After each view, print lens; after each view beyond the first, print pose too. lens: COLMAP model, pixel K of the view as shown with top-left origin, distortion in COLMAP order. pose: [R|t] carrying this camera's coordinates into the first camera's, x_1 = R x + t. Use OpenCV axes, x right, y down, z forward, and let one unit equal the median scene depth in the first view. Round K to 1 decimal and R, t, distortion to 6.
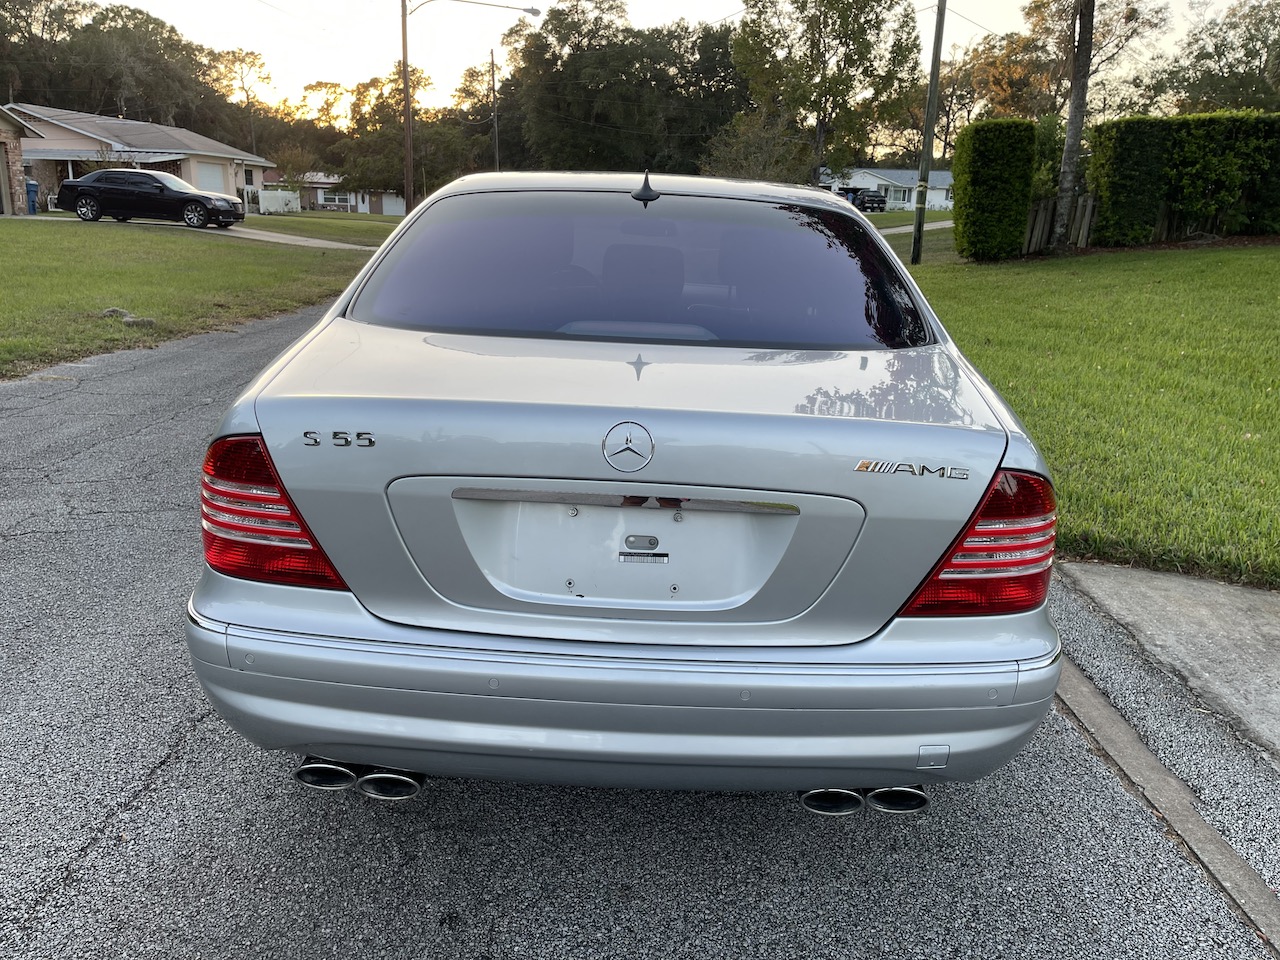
lens RADIAL K [[965.9, 0, 640.0], [0, 965.9, 480.0], [0, 0, 1]] dist [0.084319, -0.119824]
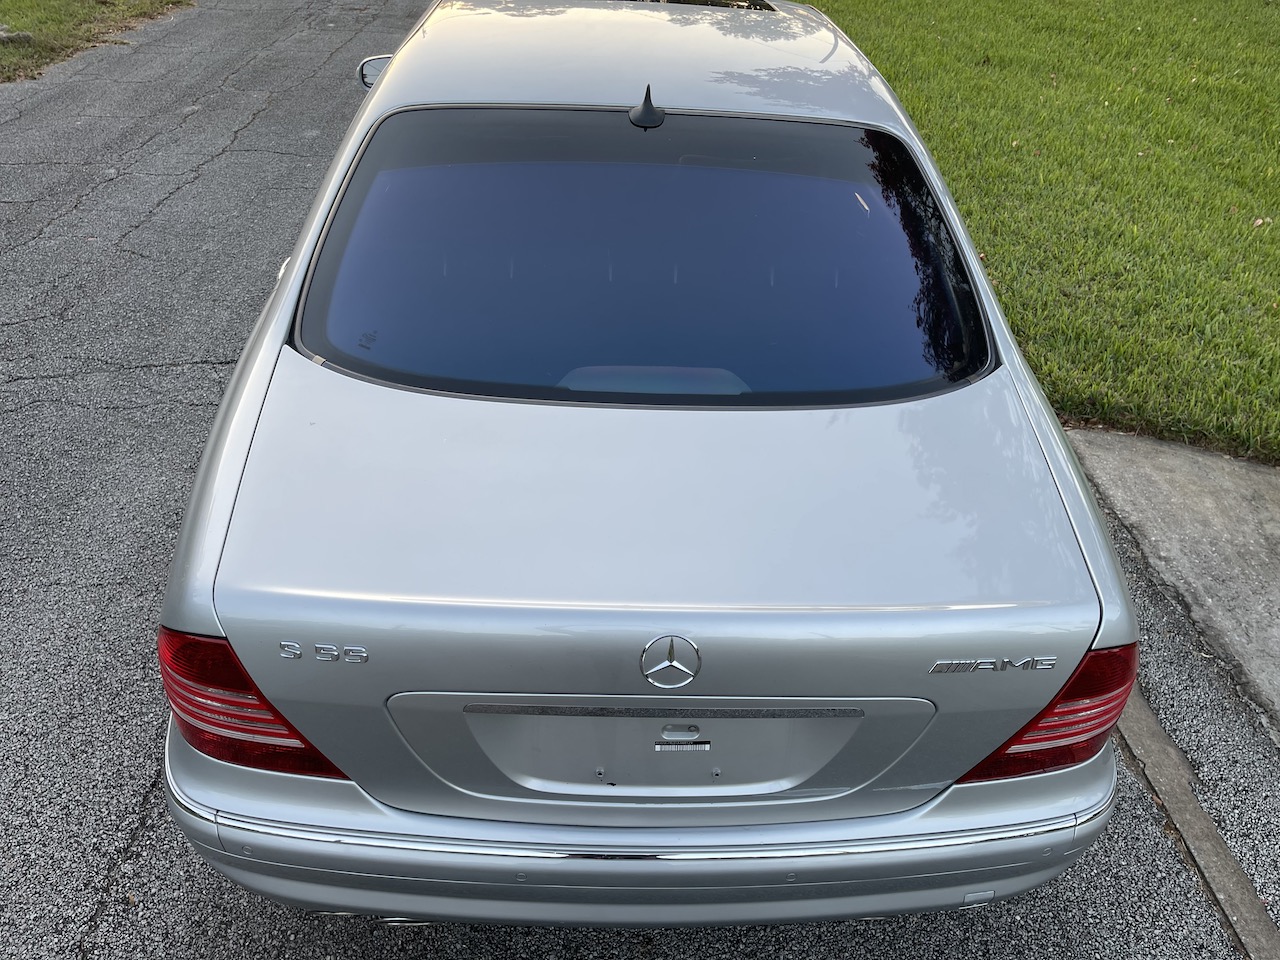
lens RADIAL K [[976.2, 0, 640.0], [0, 976.2, 480.0], [0, 0, 1]] dist [0.081648, -0.122228]
pose [[0.998726, -0.023306, 0.044753, -0.039058], [0.007840, 0.947842, 0.318645, -0.247489], [-0.049845, -0.317888, 0.946817, 0.125830]]
